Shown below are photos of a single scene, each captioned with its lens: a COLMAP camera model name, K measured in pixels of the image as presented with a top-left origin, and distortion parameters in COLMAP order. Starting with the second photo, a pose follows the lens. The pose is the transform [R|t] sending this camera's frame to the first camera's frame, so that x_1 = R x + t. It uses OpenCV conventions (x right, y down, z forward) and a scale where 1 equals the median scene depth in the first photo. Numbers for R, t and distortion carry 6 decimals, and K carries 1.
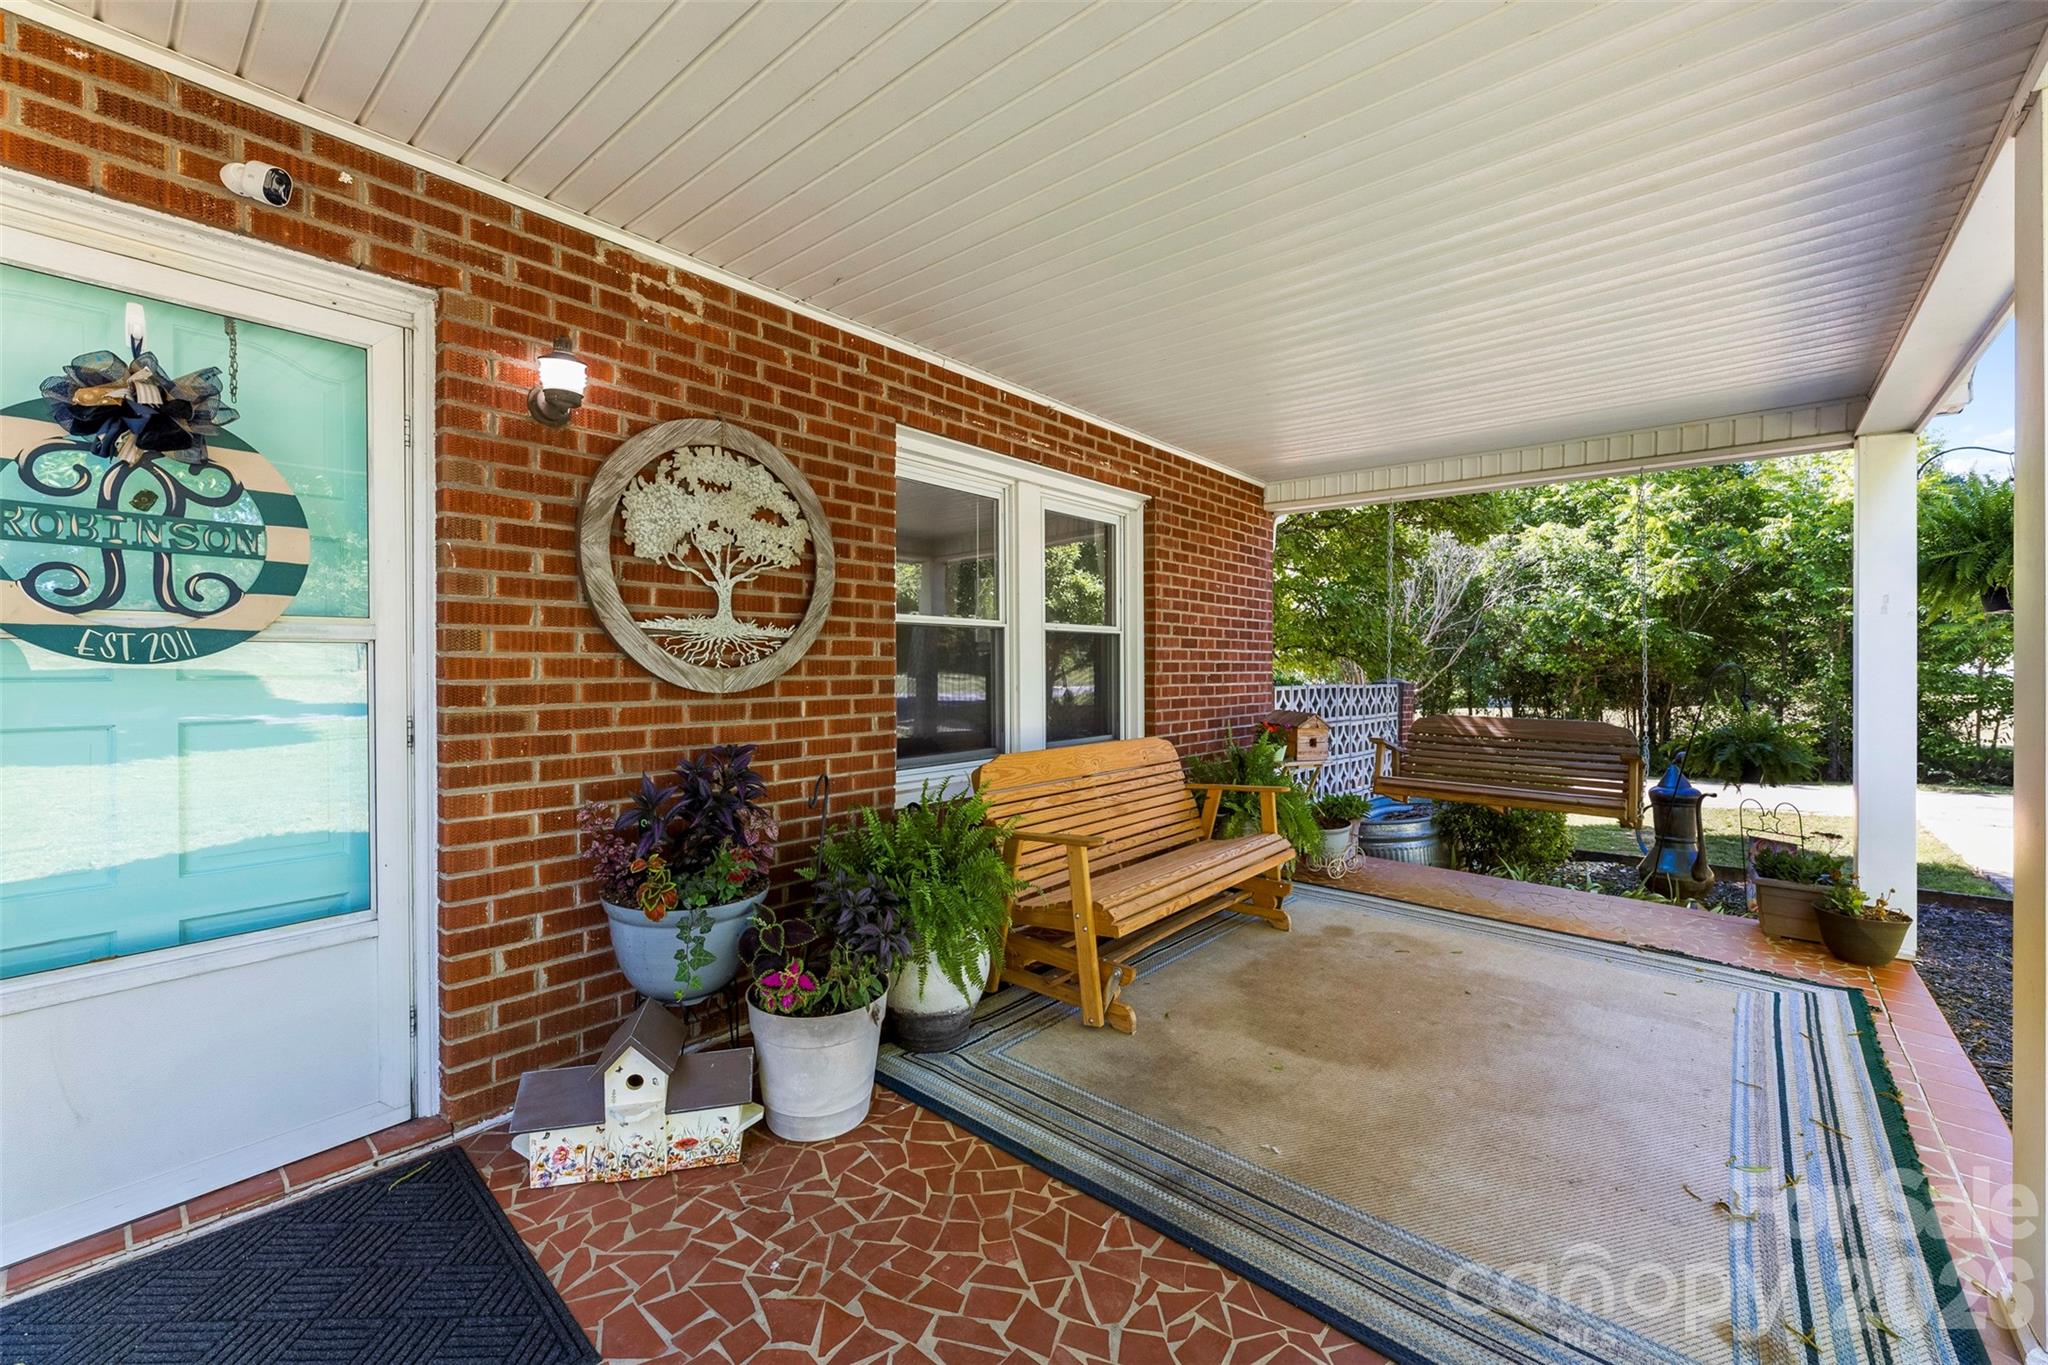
lens RADIAL K [[831.4, 0, 1025.6], [0, 831.4, 665.6], [0, 0, 1]] dist [-0.000123, -0.000069]
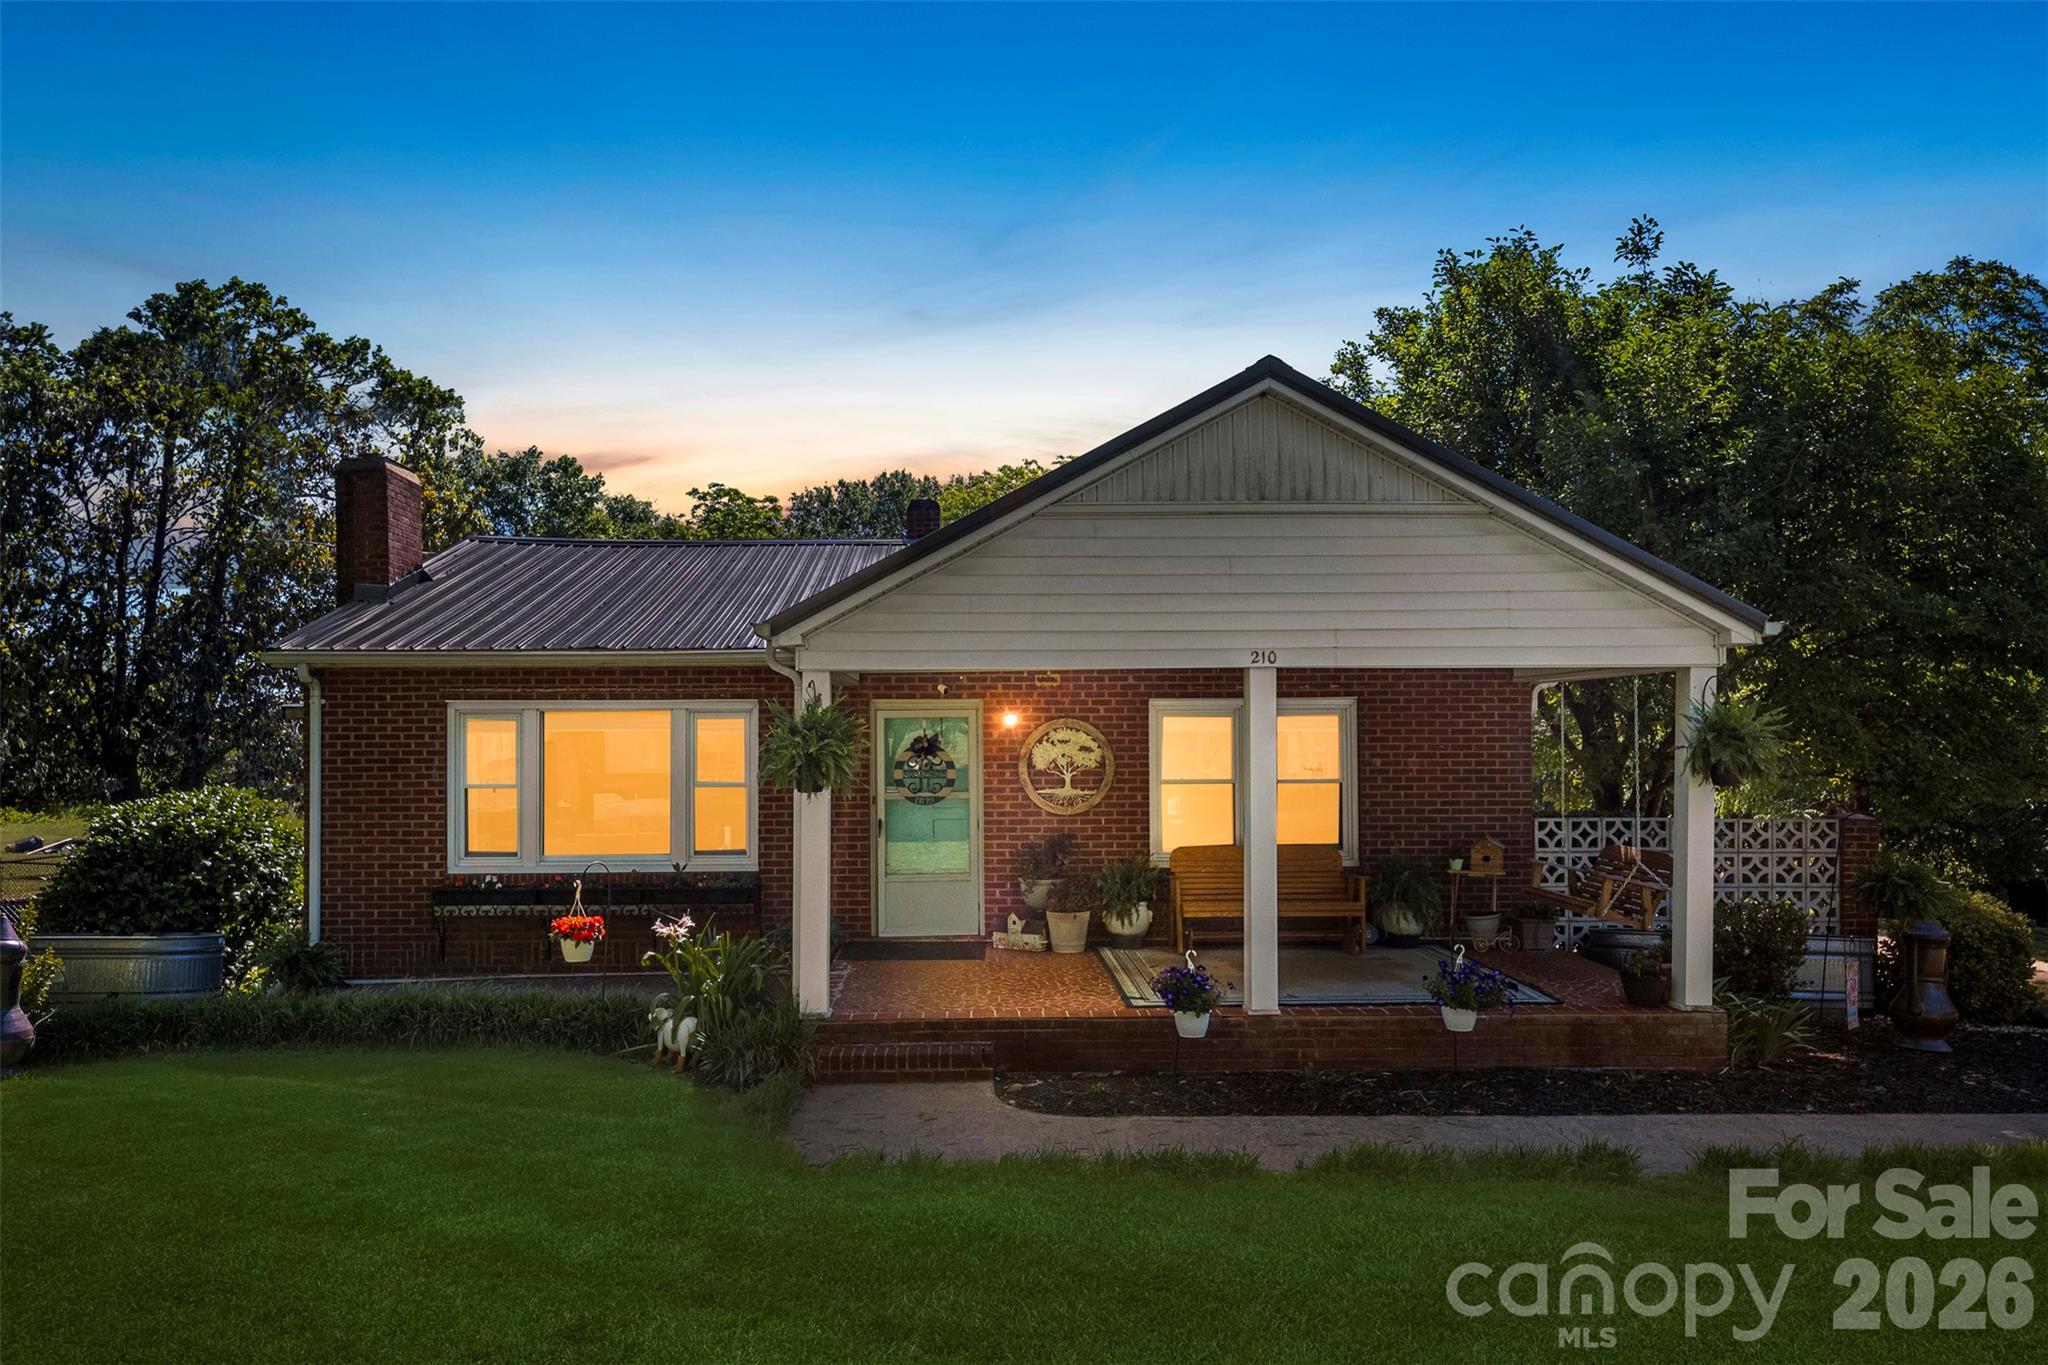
lens RADIAL K [[1350.9, 0, 1002.5], [0, 1350.9, 695.4], [0, 0, 1]] dist [0.001183, -0.000161]
pose [[0.665992, -0.031036, -0.745313, 3.139238], [0.006528, 0.999338, -0.035782, -0.225007], [0.745930, 0.018965, 0.665754, -2.386801]]
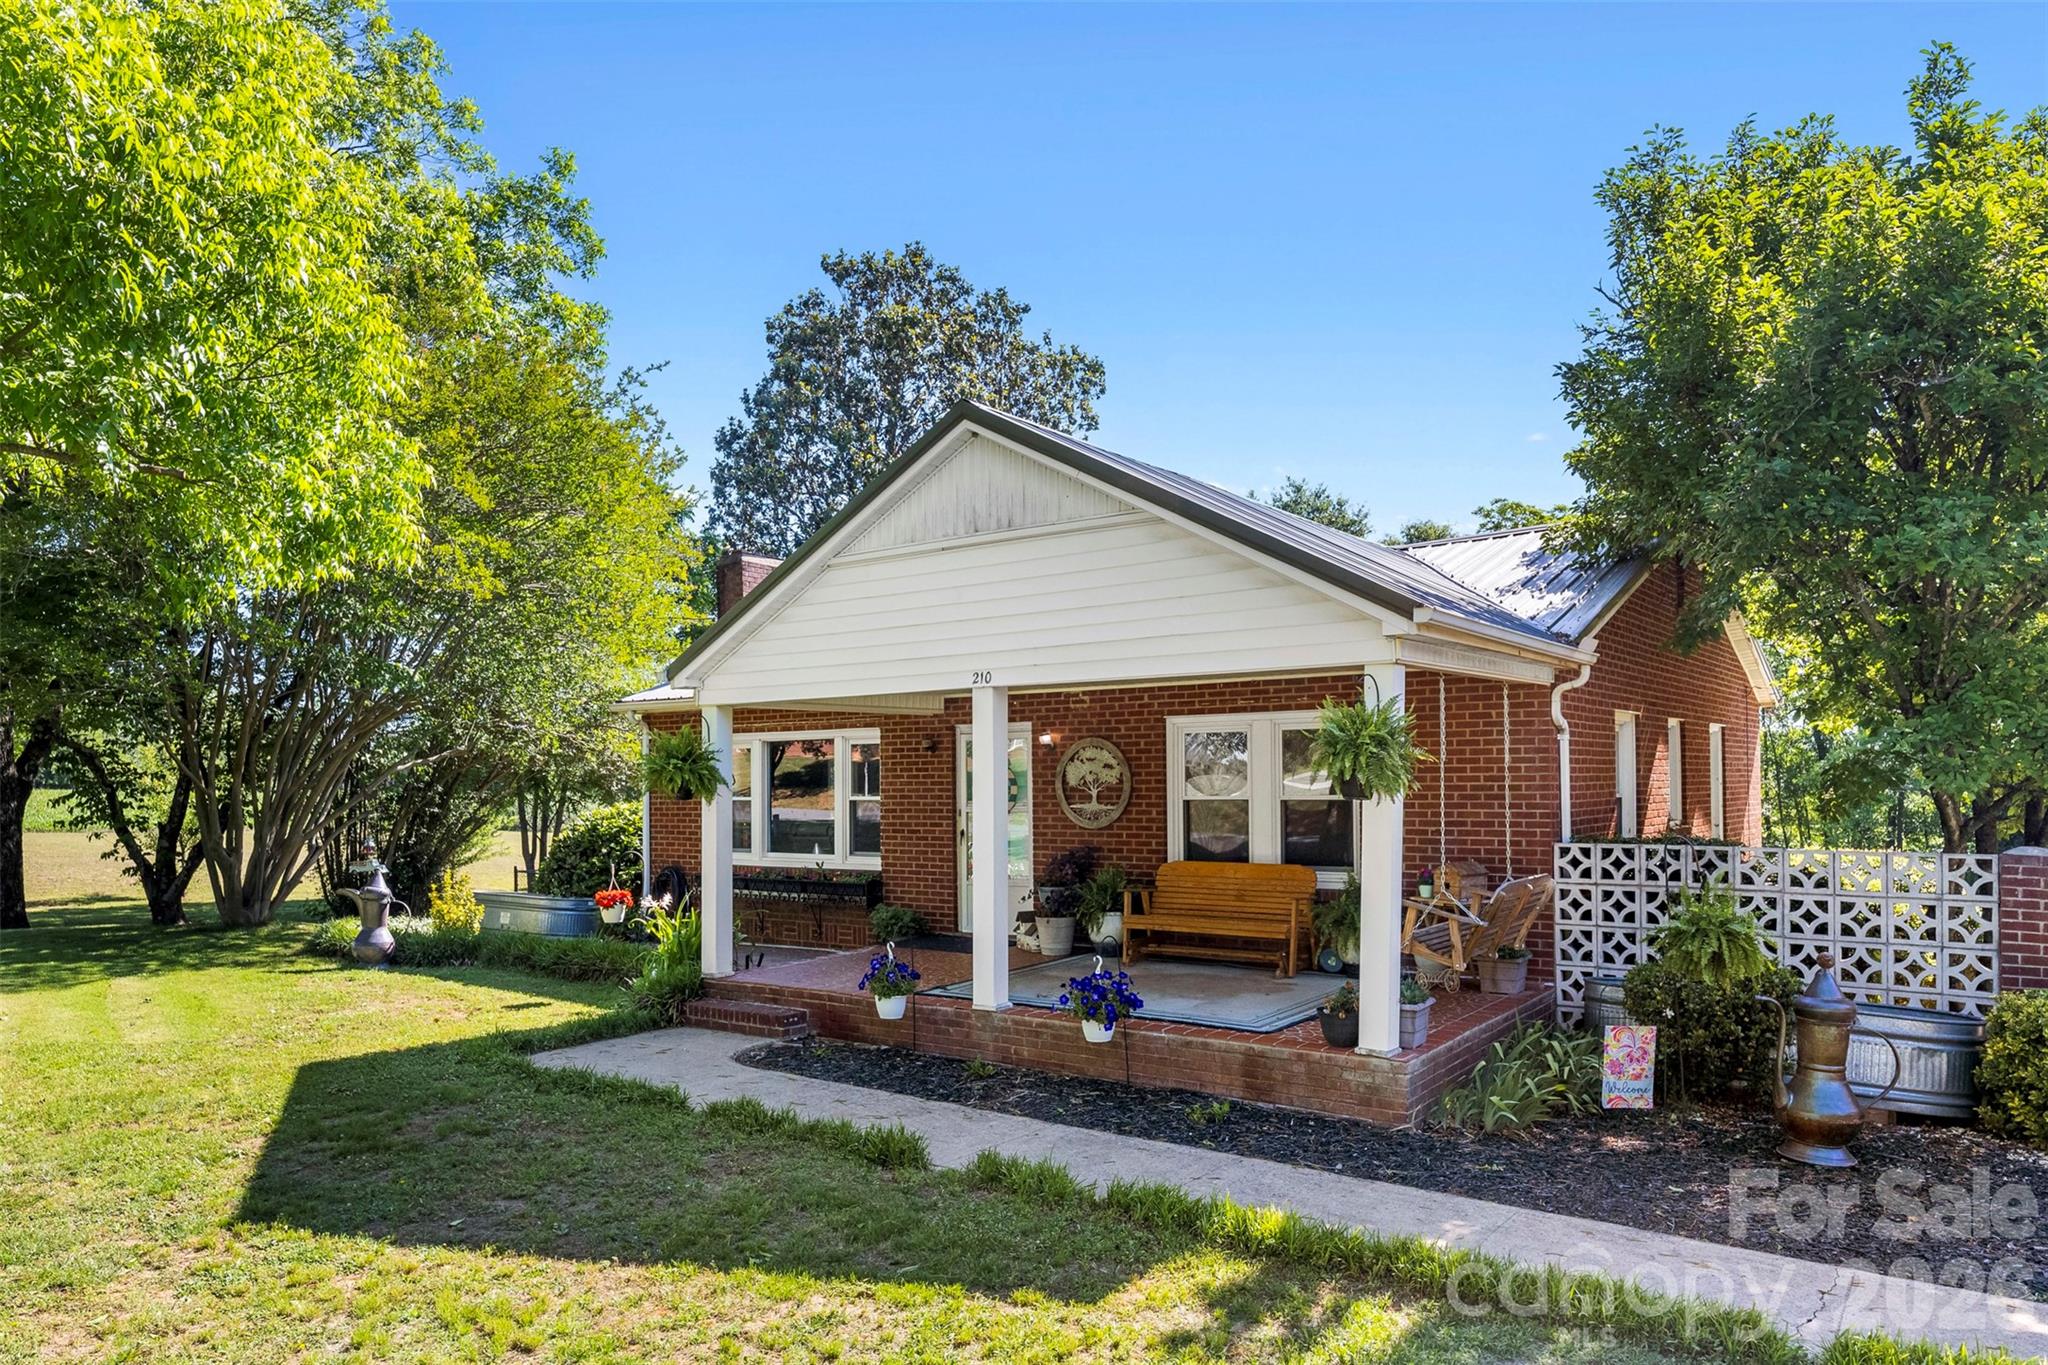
lens RADIAL K [[1350.9, 0, 1014.4], [0, 1350.9, 682.2], [0, 0, 1]] dist [0.001183, -0.000161]
pose [[0.067939, -0.075278, -0.994845, 4.844291], [0.010700, 0.997147, -0.074722, -0.141235], [0.997632, -0.005569, 0.068551, 0.418792]]
